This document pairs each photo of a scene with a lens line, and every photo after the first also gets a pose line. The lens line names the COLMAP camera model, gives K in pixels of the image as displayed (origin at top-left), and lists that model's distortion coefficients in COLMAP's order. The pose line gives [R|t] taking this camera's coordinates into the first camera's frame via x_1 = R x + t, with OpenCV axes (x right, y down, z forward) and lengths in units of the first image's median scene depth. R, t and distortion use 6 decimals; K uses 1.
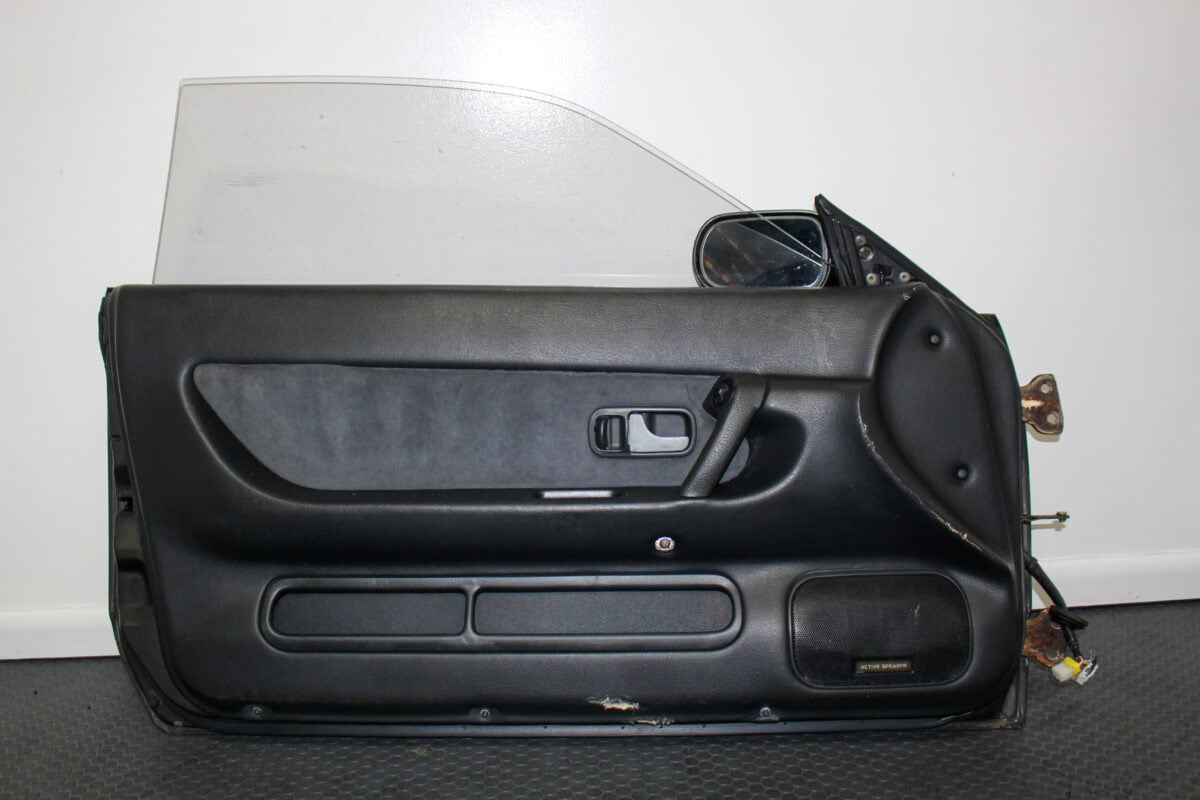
lens RADIAL K [[1034.8, 0, 601.4], [0, 1034.8, 393.3], [0, 0, 1]] dist [-0.110715, 0.030828]
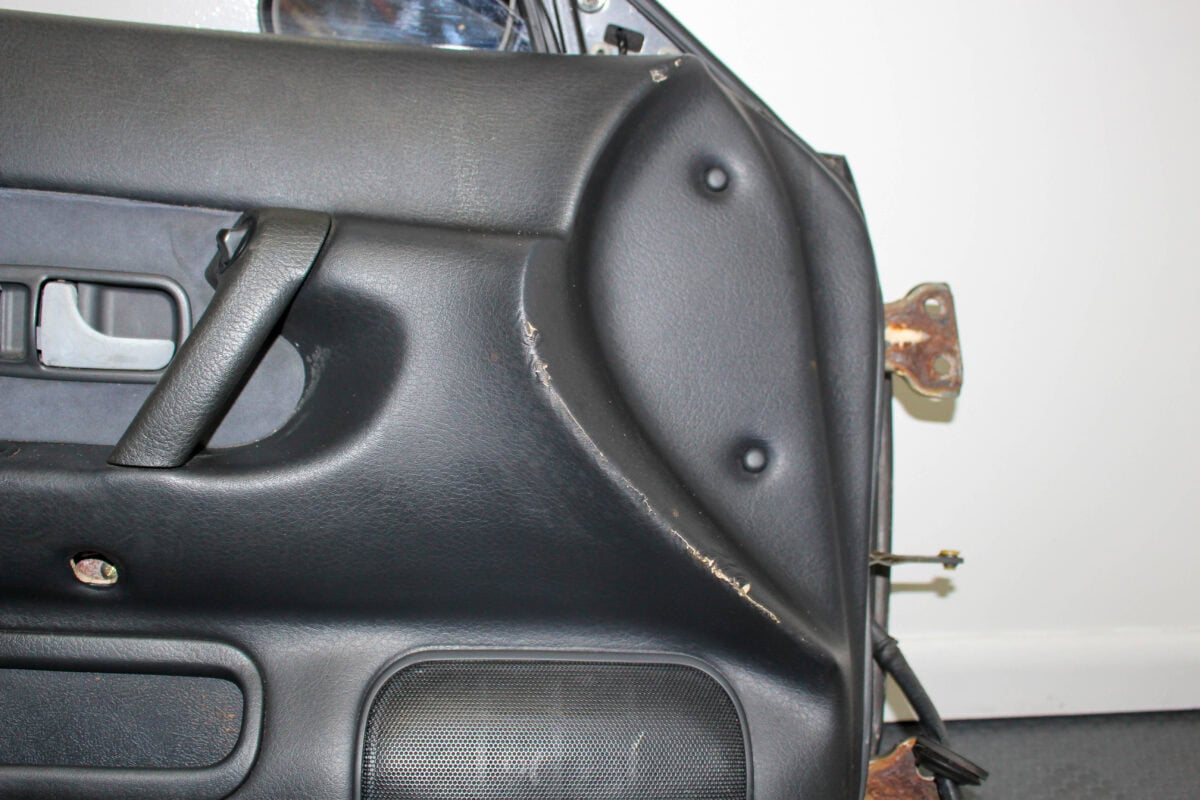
lens RADIAL K [[1215.4, 0, 594.9], [0, 1215.4, 396.2], [0, 0, 1]] dist [-0.122654, 0.000000]
pose [[0.987799, 0.065174, 0.141442, 0.195727], [-0.064448, 0.997874, -0.009714, 0.059450], [-0.141774, 0.000480, 0.989899, 0.444288]]
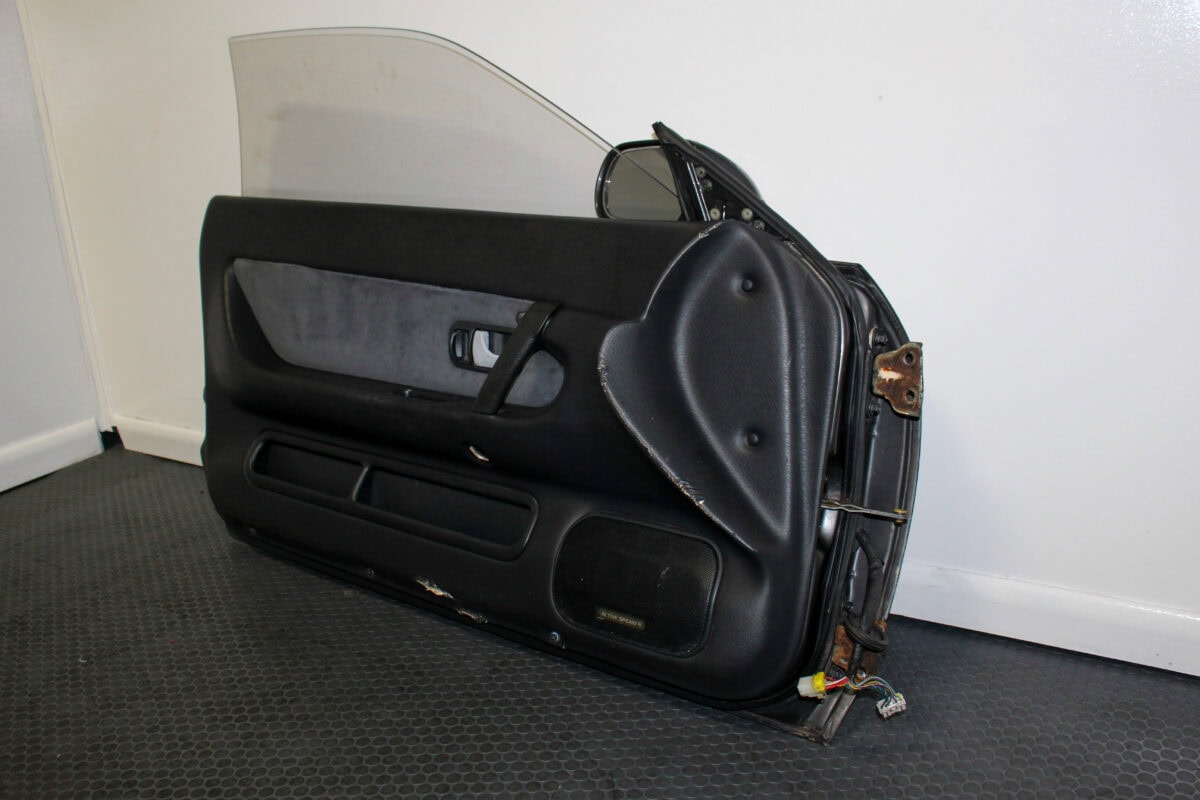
lens RADIAL K [[1034.8, 0, 595.0], [0, 1034.8, 407.3], [0, 0, 1]] dist [-0.110715, 0.030828]
pose [[0.812668, 0.149618, -0.563192, 0.740766], [-0.103110, 0.988147, 0.113728, -0.035936], [0.573532, -0.034352, 0.818463, 0.187058]]
